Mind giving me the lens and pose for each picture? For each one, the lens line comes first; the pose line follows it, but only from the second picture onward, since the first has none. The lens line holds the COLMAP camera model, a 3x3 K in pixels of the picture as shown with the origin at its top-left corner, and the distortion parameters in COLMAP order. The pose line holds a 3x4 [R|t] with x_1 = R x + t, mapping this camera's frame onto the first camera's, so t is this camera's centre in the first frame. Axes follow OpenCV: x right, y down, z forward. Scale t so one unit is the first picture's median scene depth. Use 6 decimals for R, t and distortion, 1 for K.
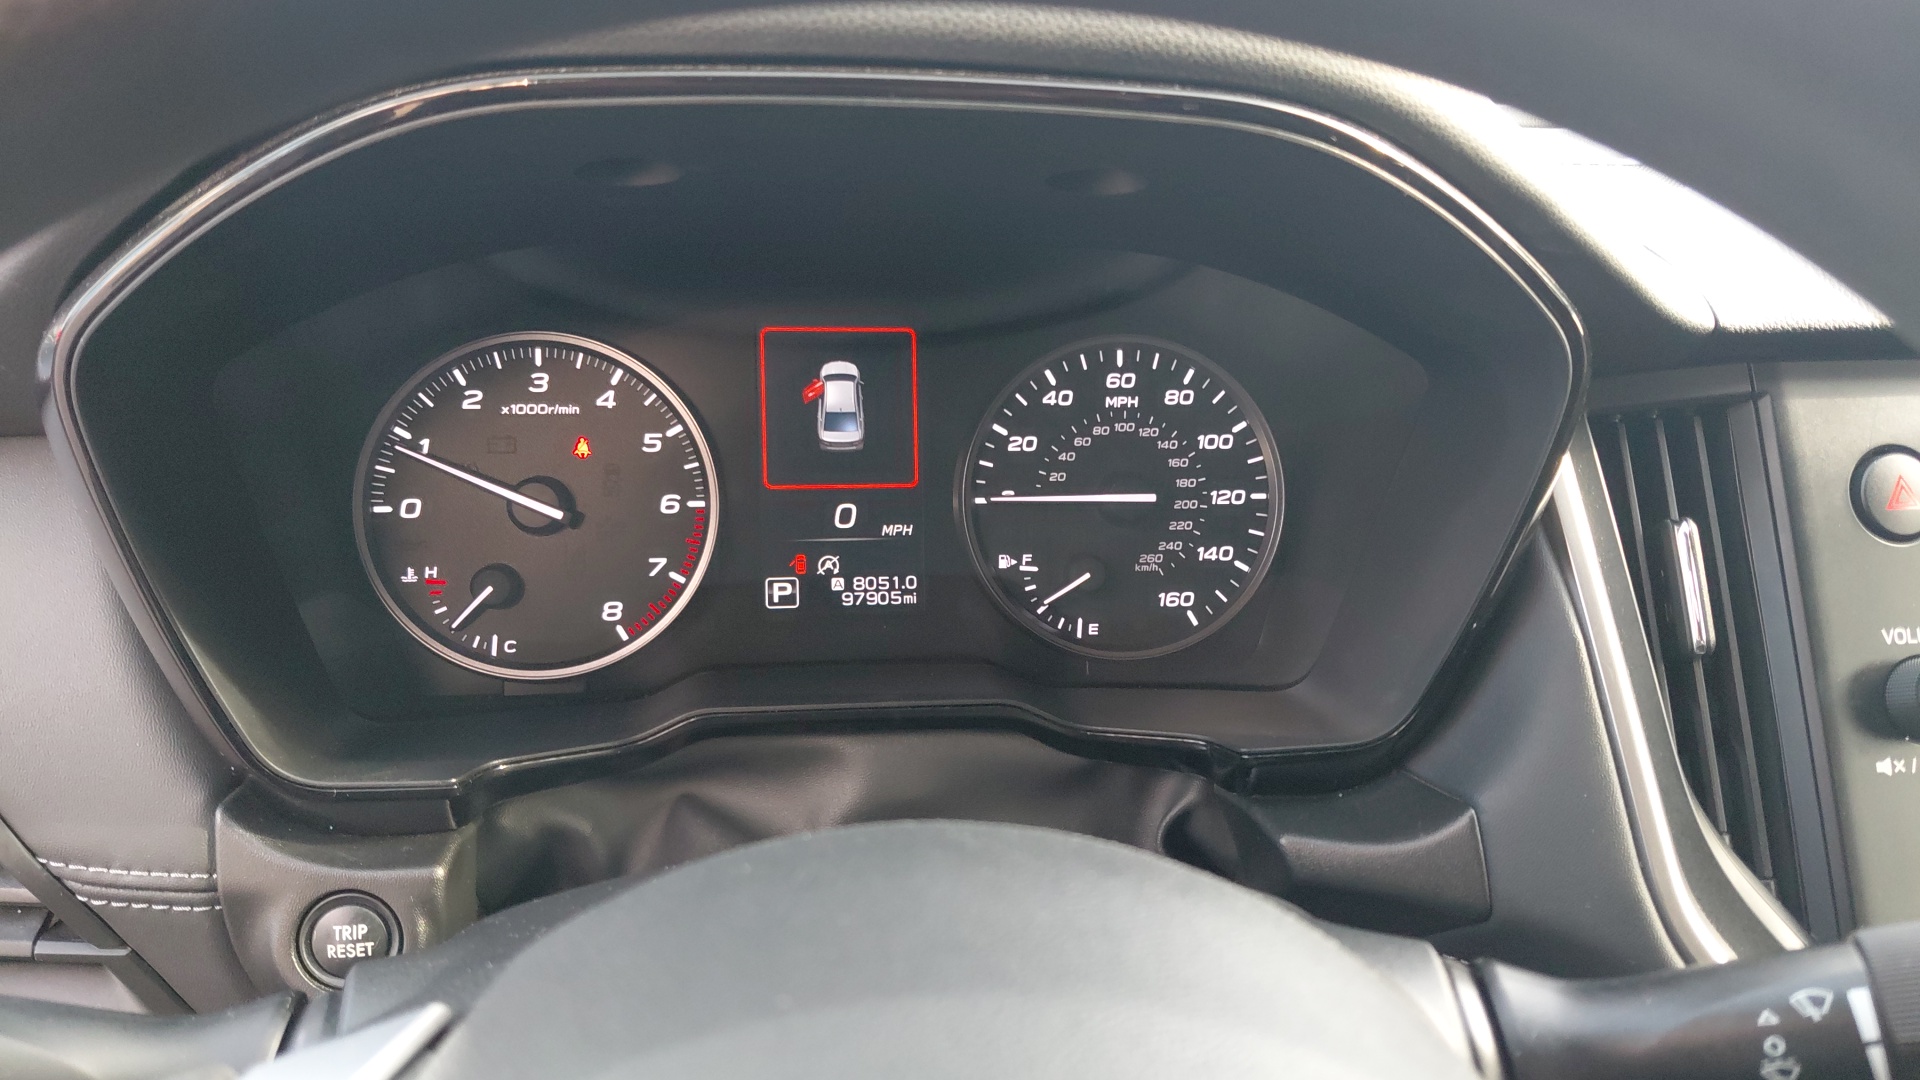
lens RADIAL K [[1416.1, 0, 960.0], [0, 1416.1, 540.0], [0, 0, 1]] dist [0.163121, -0.308472]
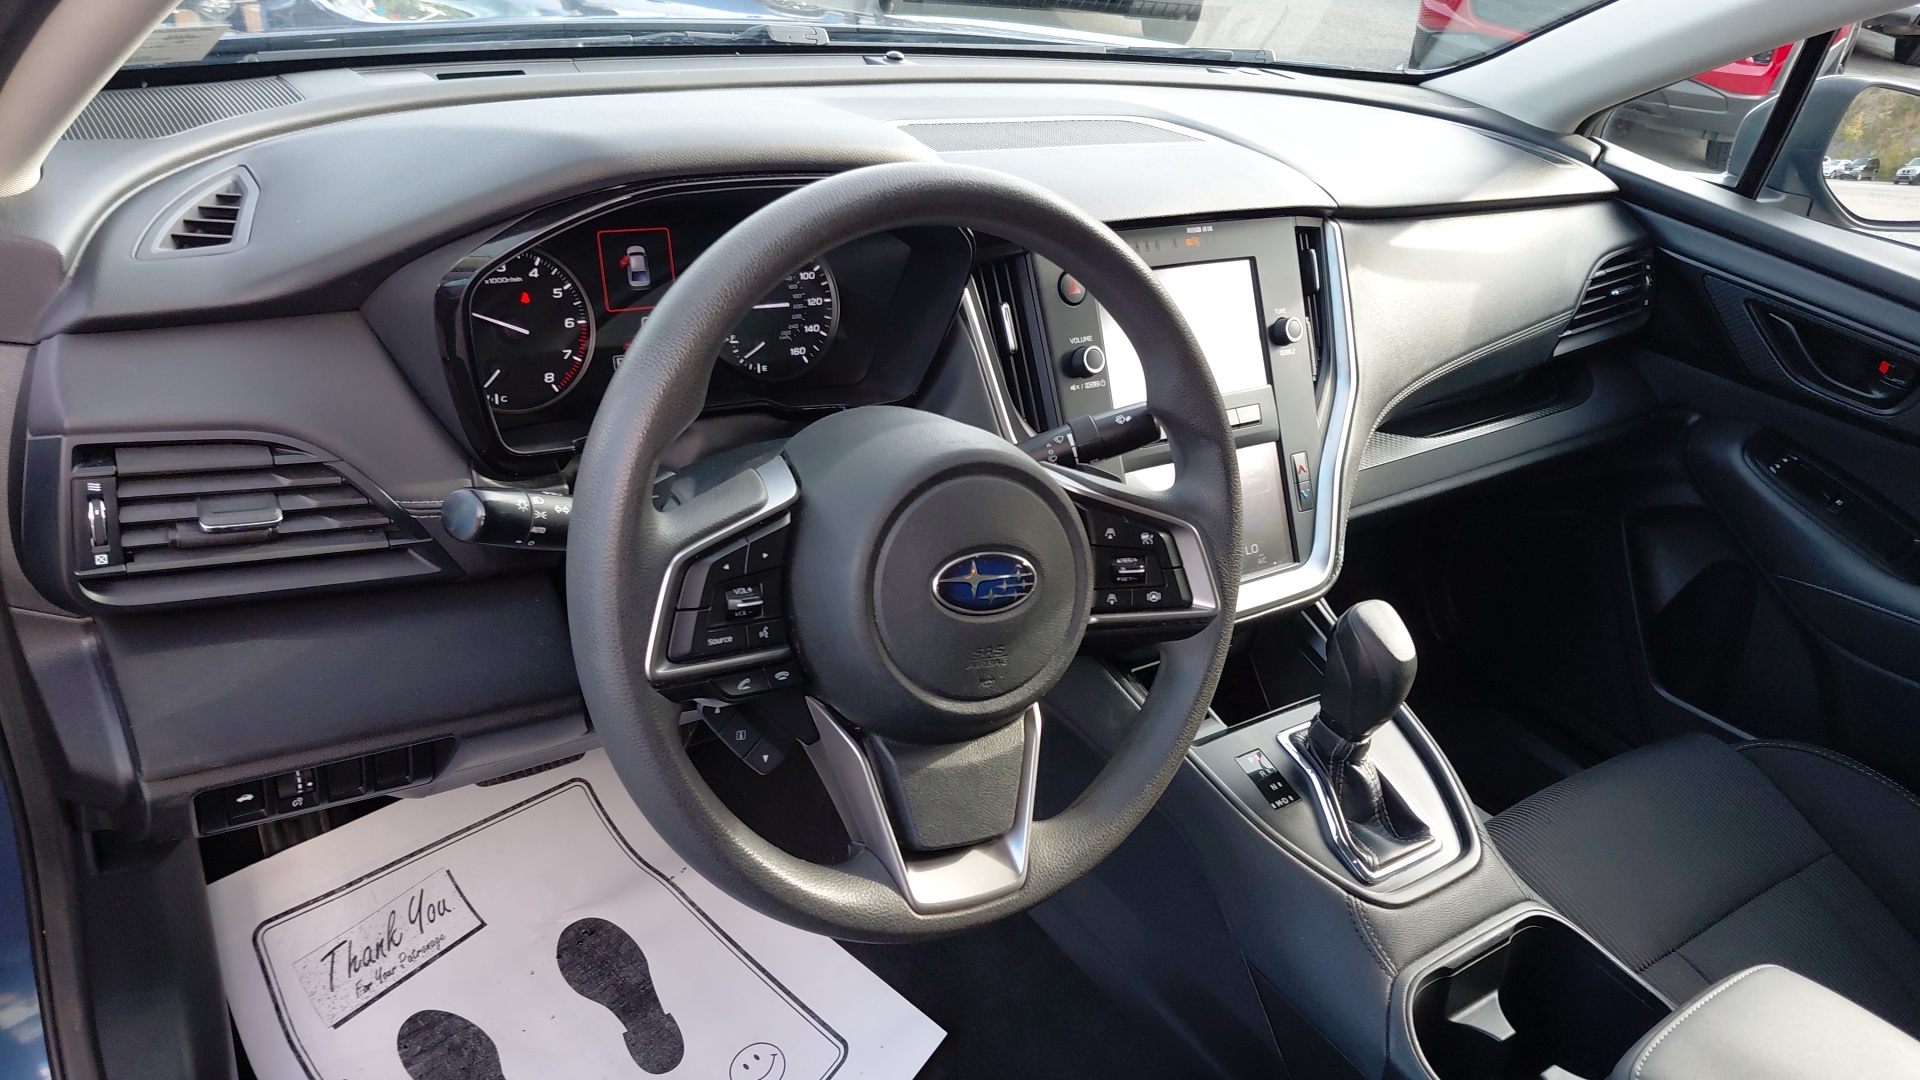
lens RADIAL K [[1416.1, 0, 960.0], [0, 1416.1, 540.0], [0, 0, 1]] dist [0.163121, -0.308472]
pose [[0.879598, -0.144058, 0.453381, -0.666576], [0.066759, 0.980996, 0.182183, -0.055563], [-0.471009, -0.129981, 0.872499, -1.063092]]
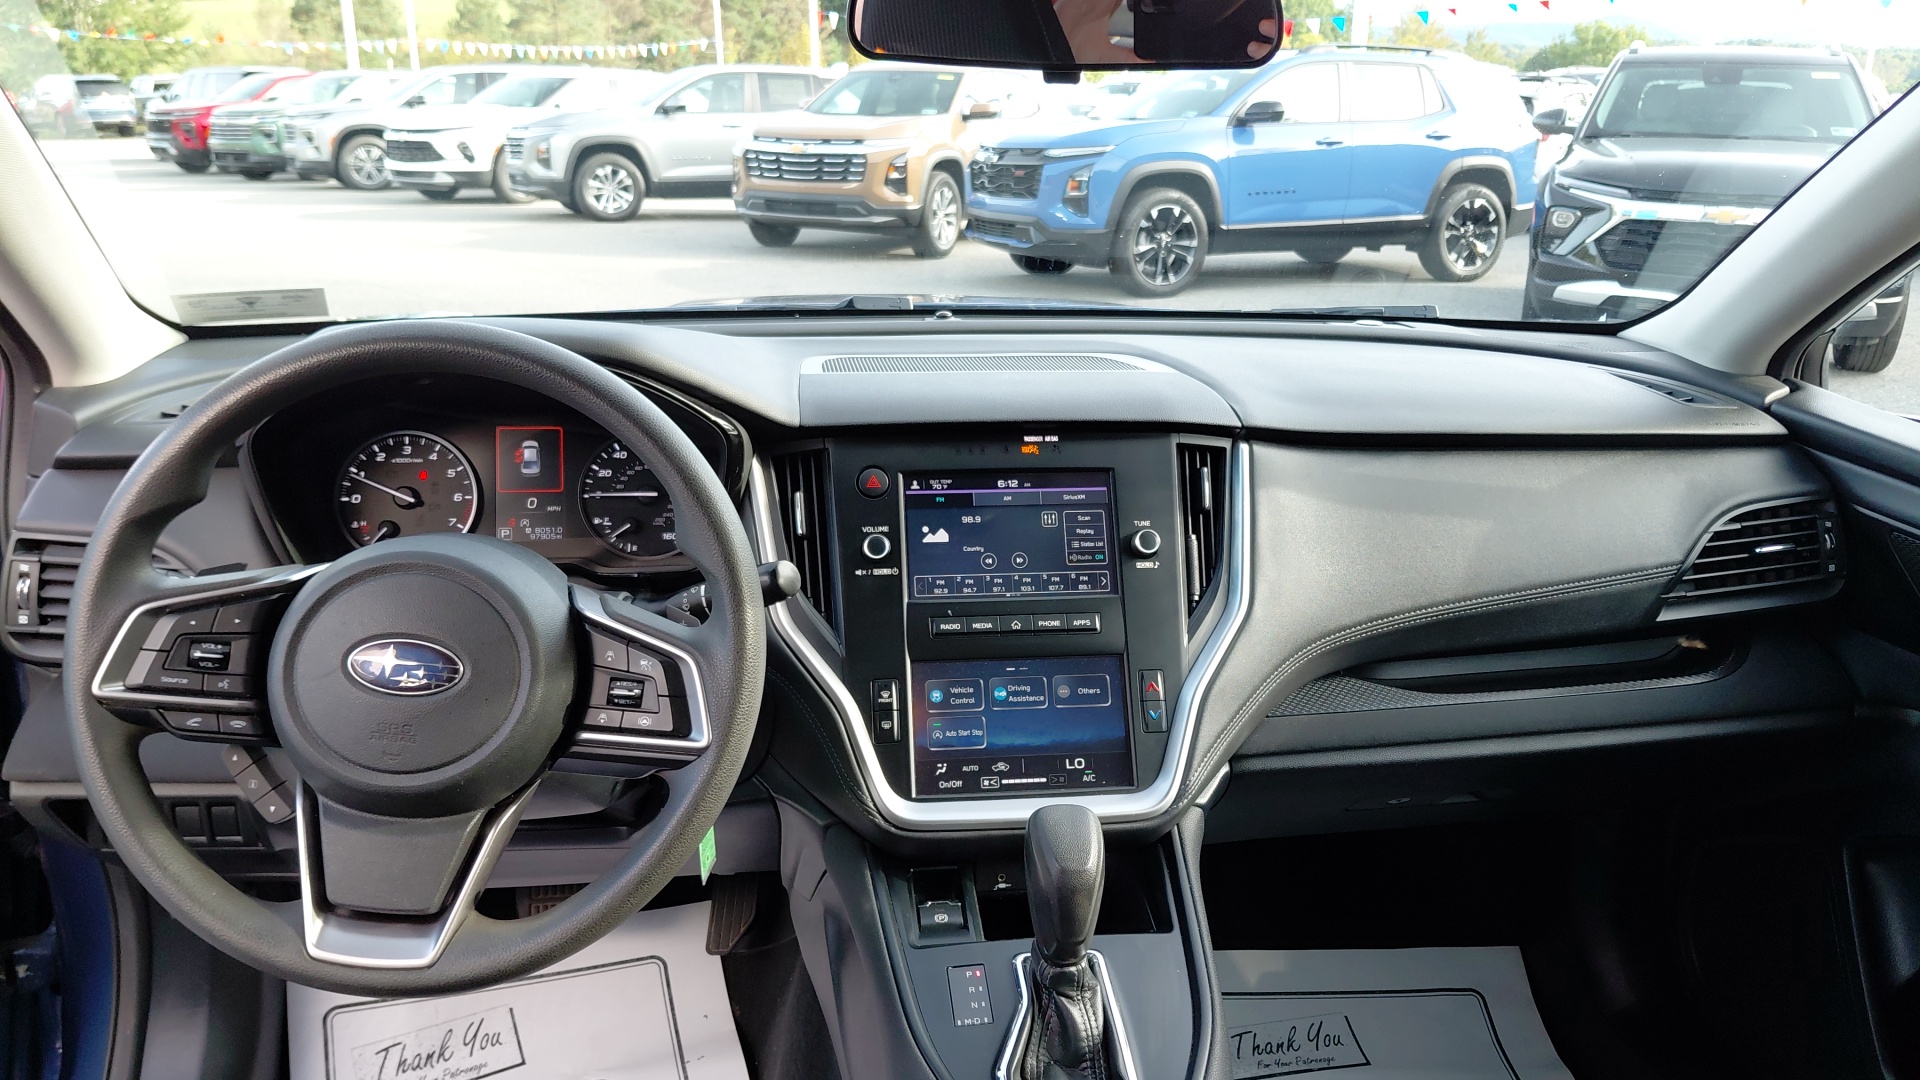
lens RADIAL K [[1449.6, 0, 960.0], [0, 1449.6, 540.0], [0, 0, 1]] dist [0.099031, -0.201499]
pose [[0.999948, -0.009528, 0.003652, 0.655719], [0.009757, 0.997578, -0.068864, 0.230274], [-0.002987, 0.068896, 0.997619, -1.536742]]
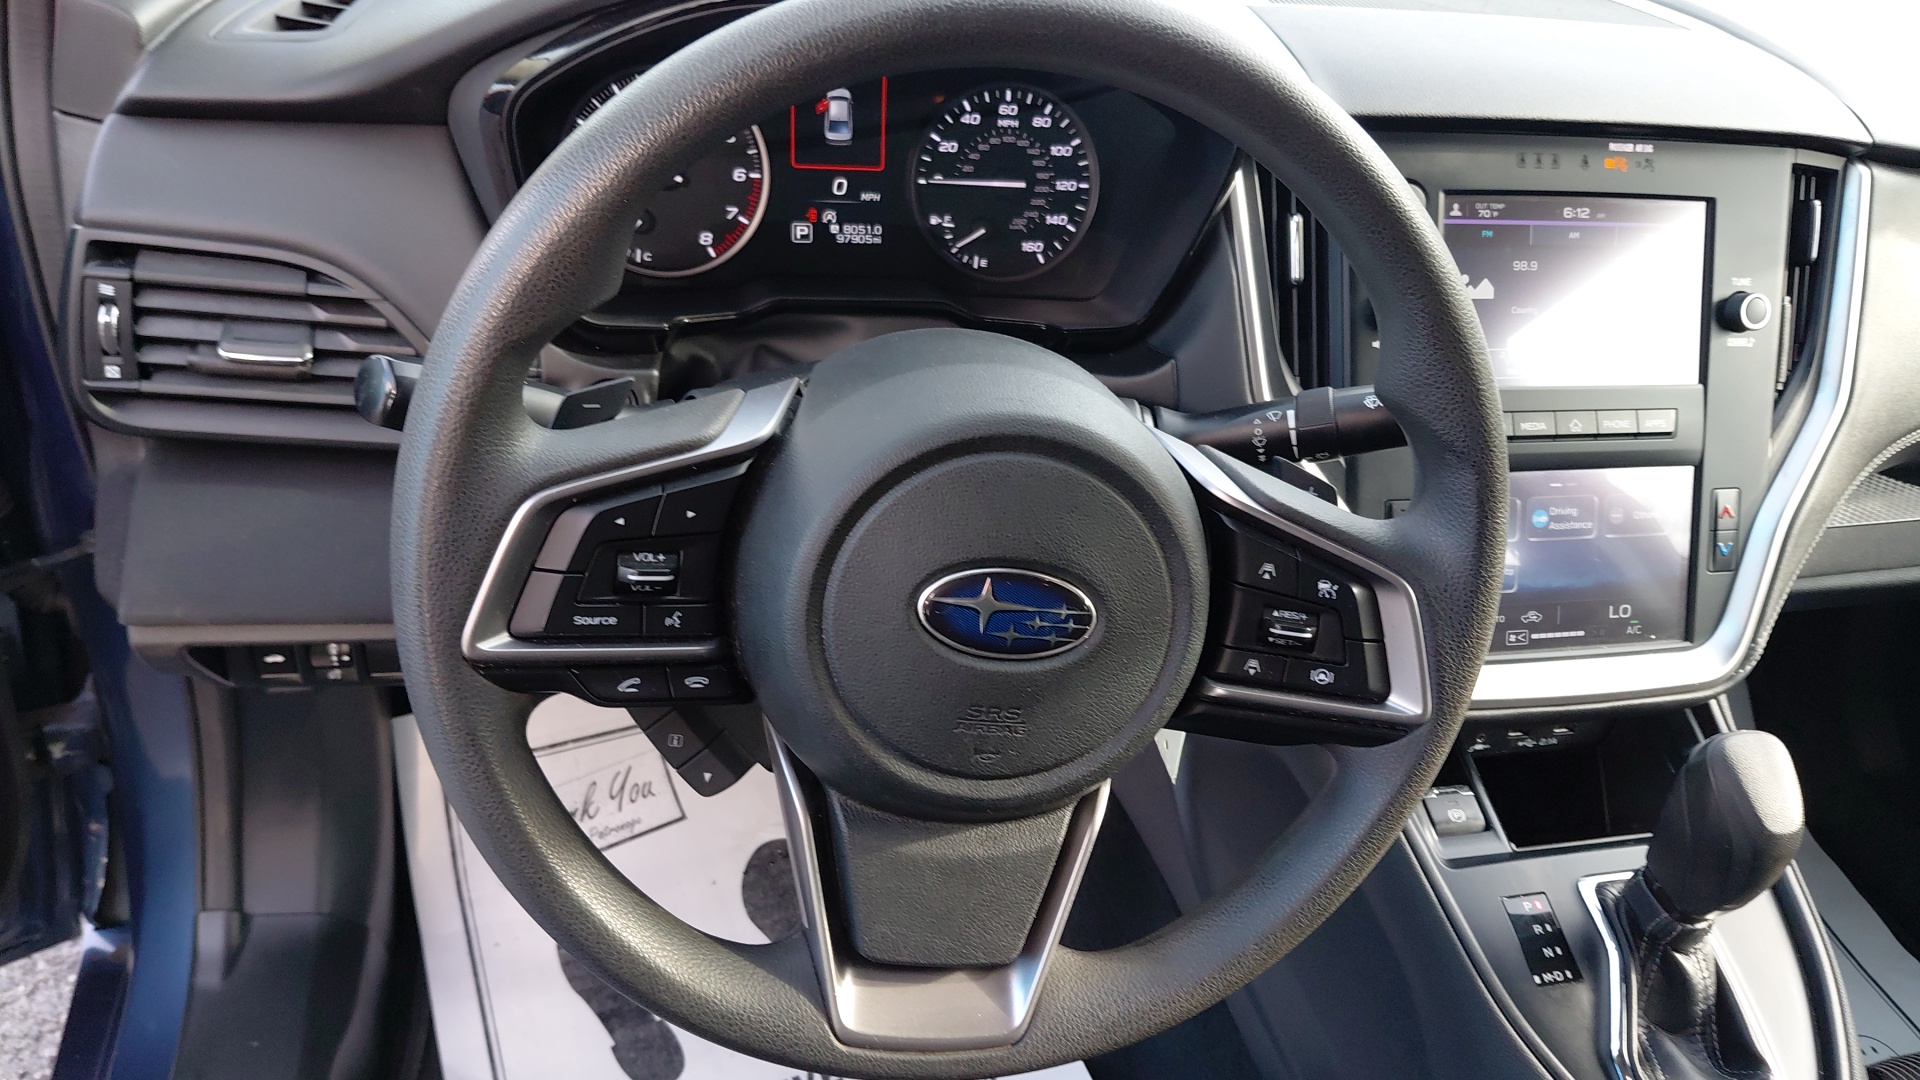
lens RADIAL K [[1430.4, 0, 959.9], [0, 1430.4, 554.3], [0, 0, 1]] dist [0.092080, -0.186800]
pose [[0.991881, 0.015974, 0.126159, -0.147472], [-0.047702, 0.966372, 0.252686, -0.033196], [-0.117881, -0.256653, 0.959288, -0.744911]]
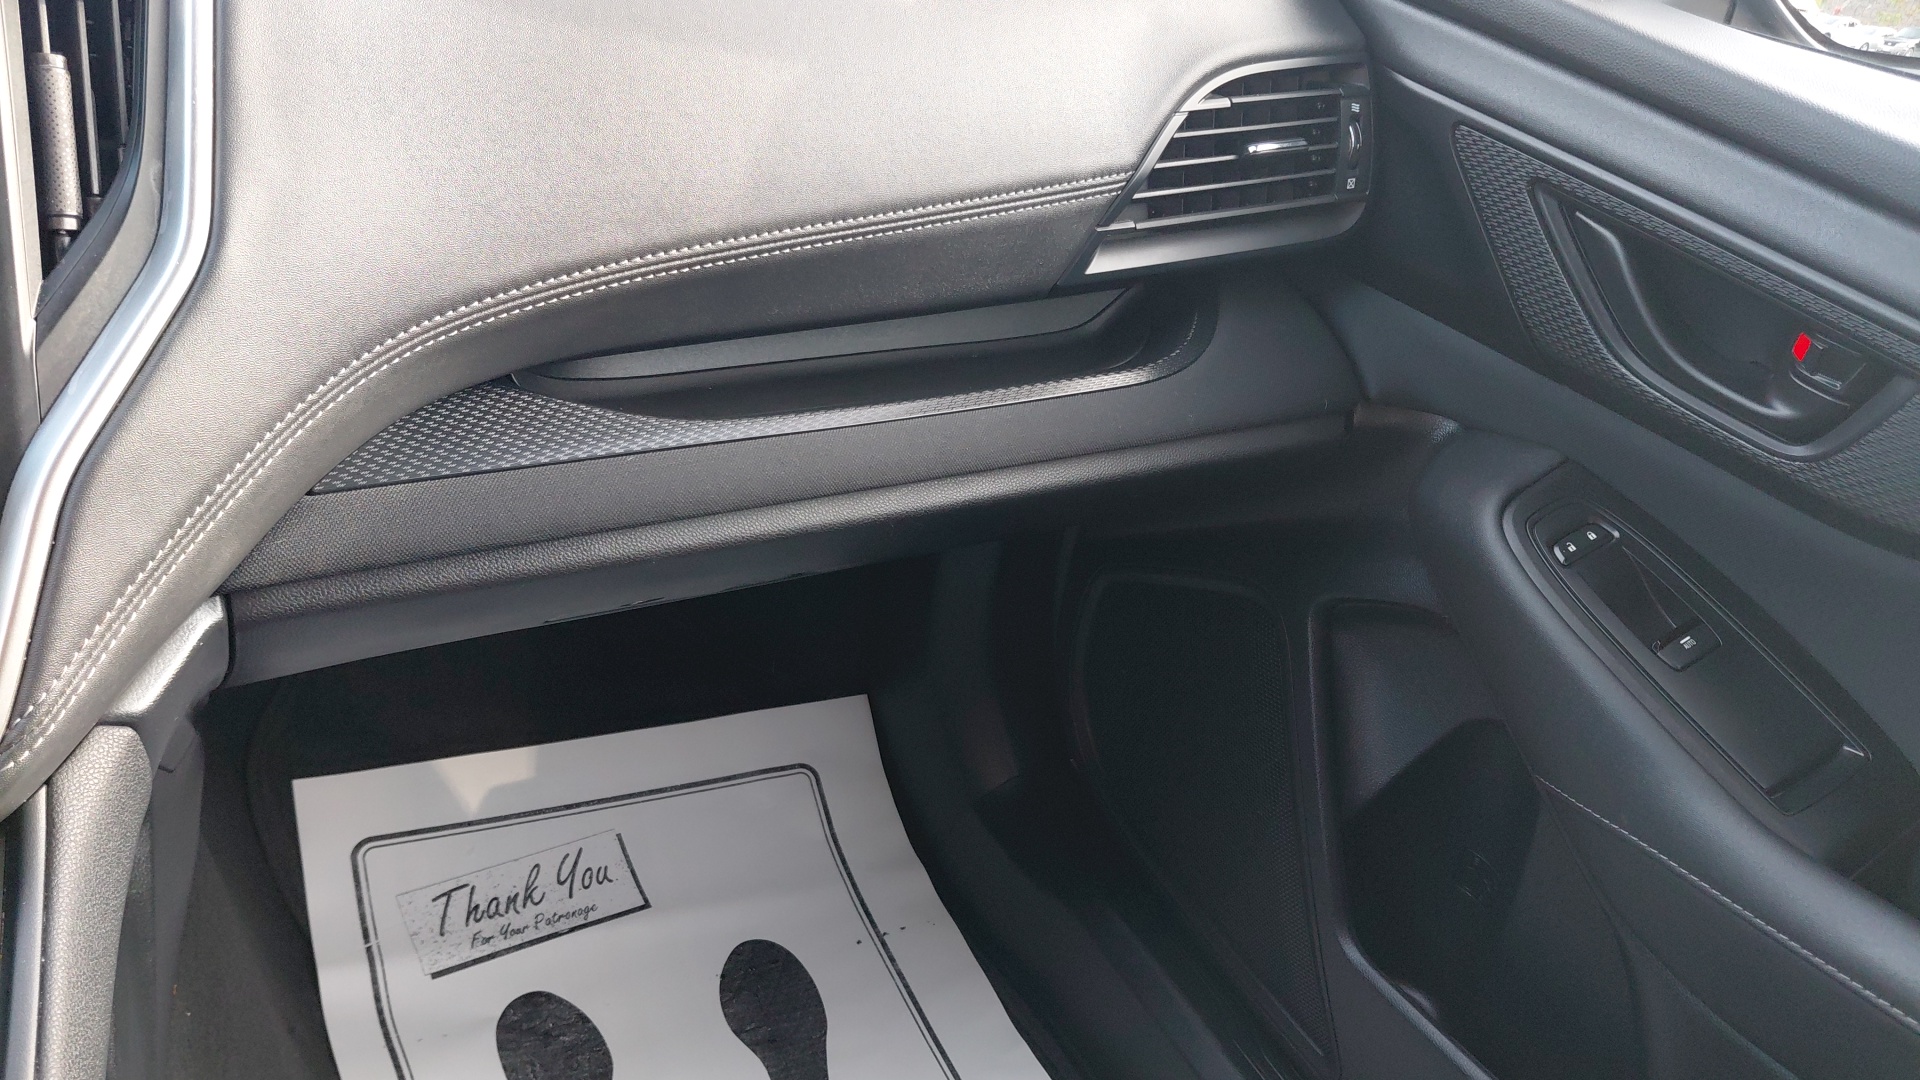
lens RADIAL K [[1441.6, 0, 960.0], [0, 1441.6, 540.0], [0, 0, 1]] dist [0.163992, -0.345234]
pose [[0.921444, -0.073002, 0.381591, 1.210823], [-0.010337, 0.977233, 0.211915, 0.159625], [-0.388373, -0.199213, 0.899711, -0.240853]]
